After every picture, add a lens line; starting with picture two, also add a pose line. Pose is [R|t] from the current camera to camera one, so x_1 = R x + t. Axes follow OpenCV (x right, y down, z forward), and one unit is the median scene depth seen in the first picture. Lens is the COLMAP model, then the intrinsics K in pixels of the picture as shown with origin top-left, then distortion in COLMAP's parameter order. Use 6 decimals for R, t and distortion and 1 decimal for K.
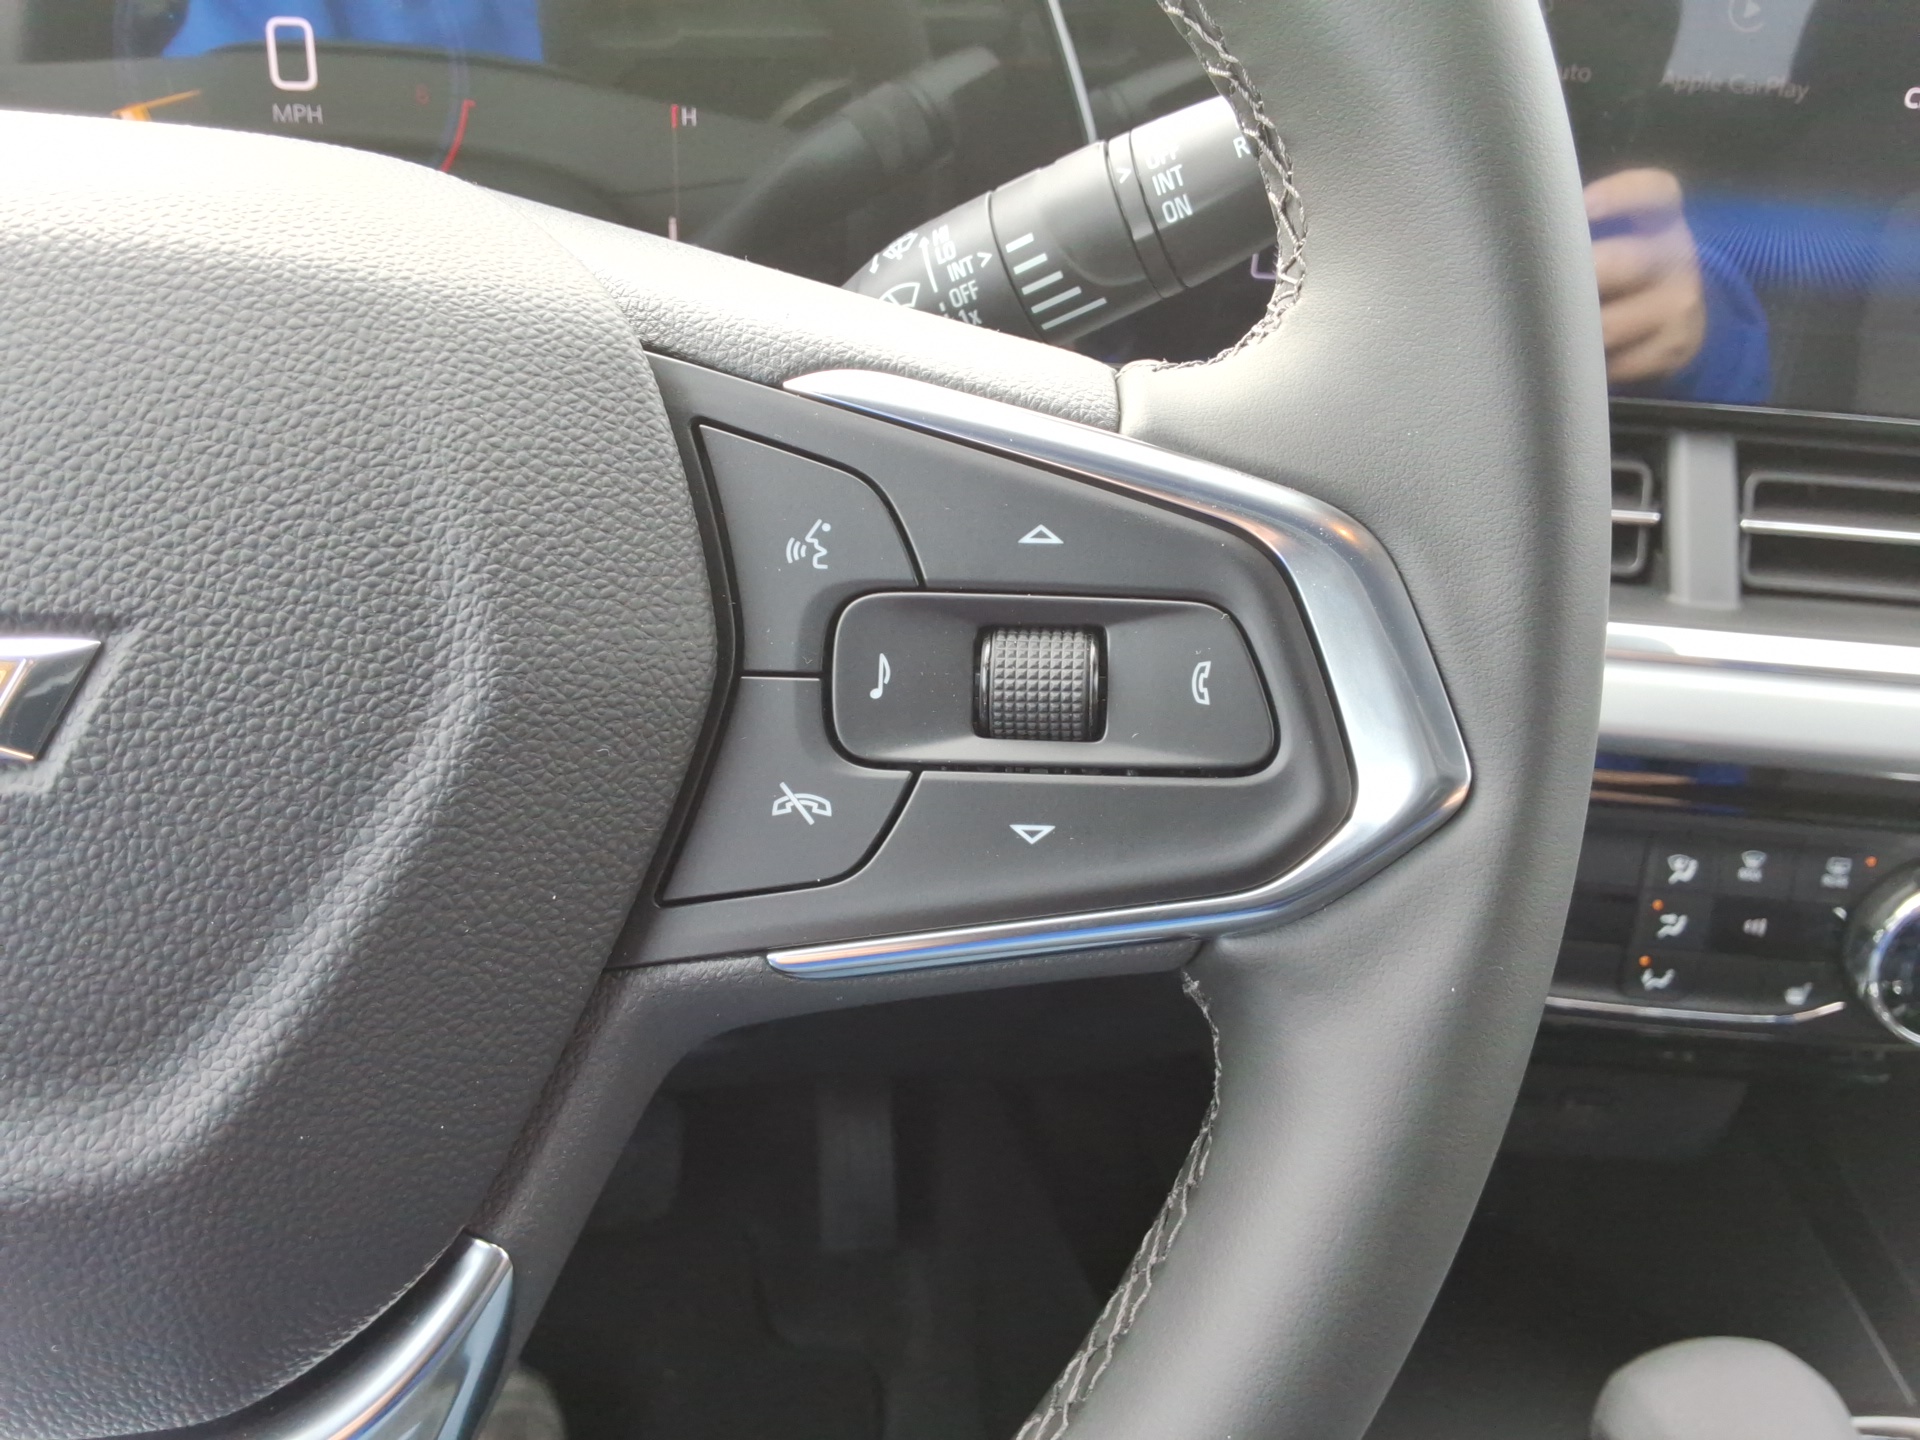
lens RADIAL K [[1545.9, 0, 981.7], [0, 1545.9, 689.1], [0, 0, 1]] dist [0.117316, -0.181838]
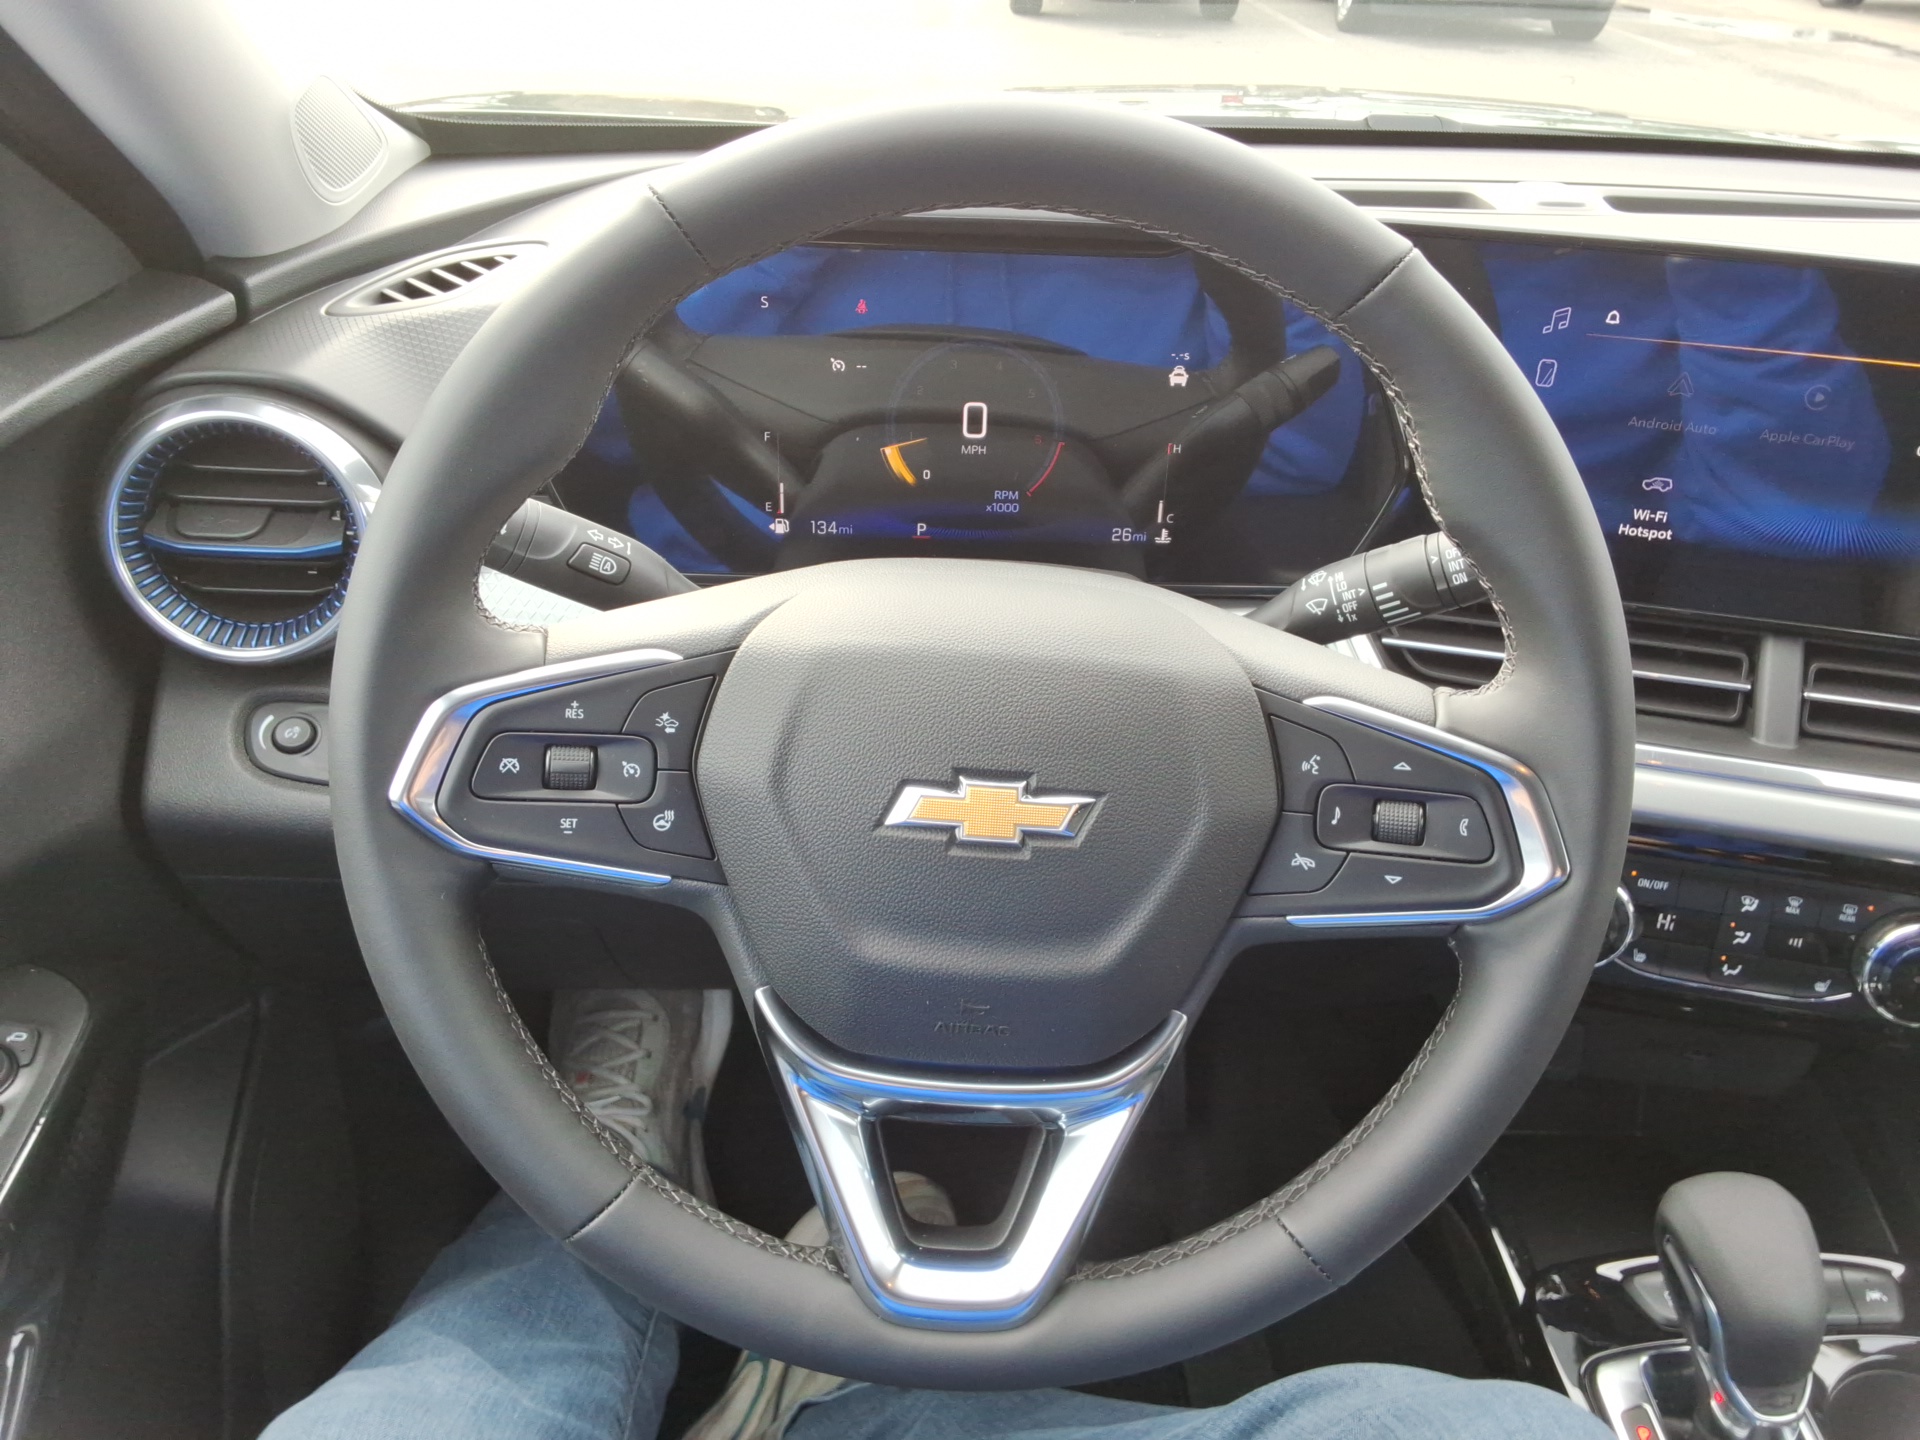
lens RADIAL K [[1545.9, 0, 981.7], [0, 1545.9, 689.1], [0, 0, 1]] dist [0.117316, -0.181838]
pose [[0.989049, 0.055030, -0.136947, -0.277534], [-0.051519, 0.998249, 0.029053, -0.239669], [0.138306, -0.021679, 0.990152, -1.513216]]
